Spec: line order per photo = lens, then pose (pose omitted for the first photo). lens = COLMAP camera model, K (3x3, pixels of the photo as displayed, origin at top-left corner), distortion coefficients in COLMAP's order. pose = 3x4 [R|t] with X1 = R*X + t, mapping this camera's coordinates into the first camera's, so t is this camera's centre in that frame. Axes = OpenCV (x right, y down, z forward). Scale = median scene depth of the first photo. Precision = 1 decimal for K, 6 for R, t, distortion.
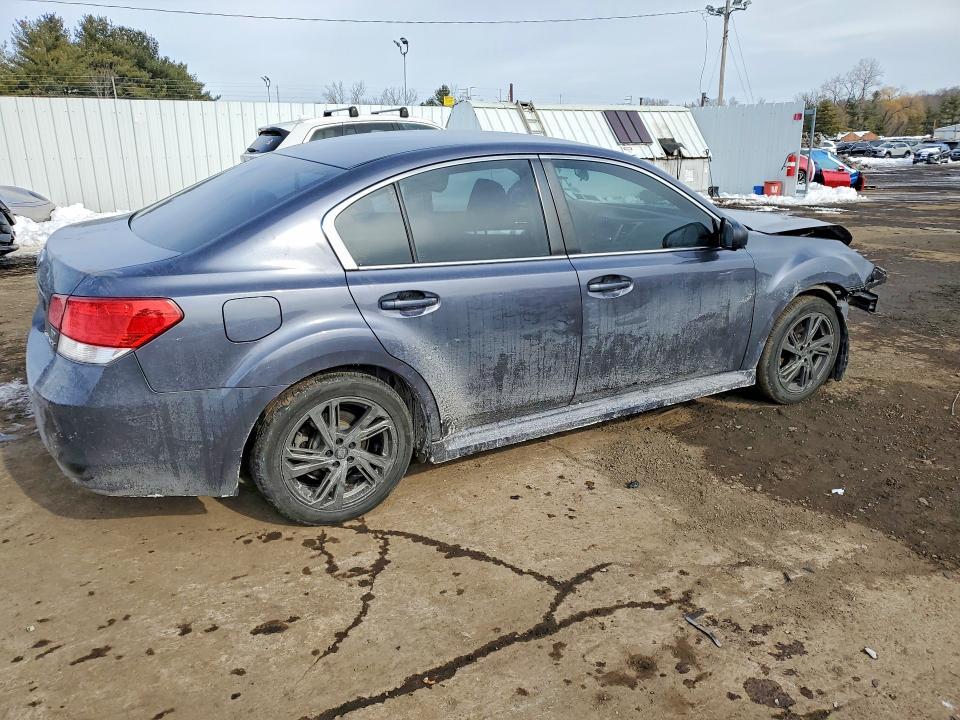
lens RADIAL K [[739.3, 0, 480.3], [0, 739.3, 360.8], [0, 0, 1]] dist [0.022932, -0.006156]
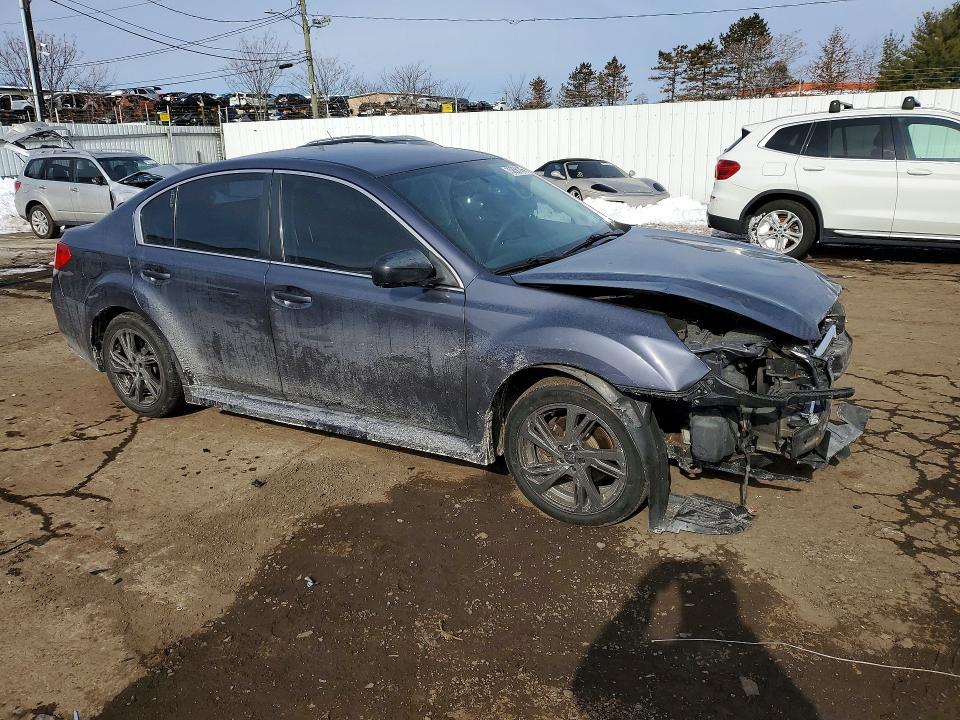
lens RADIAL K [[739.3, 0, 476.1], [0, 739.3, 361.6], [0, 0, 1]] dist [0.022932, -0.006156]
pose [[0.496070, 0.245580, -0.832830, 1.263733], [-0.236165, 0.961170, 0.142755, -0.236643], [0.835548, 0.125869, 0.534805, 0.708694]]
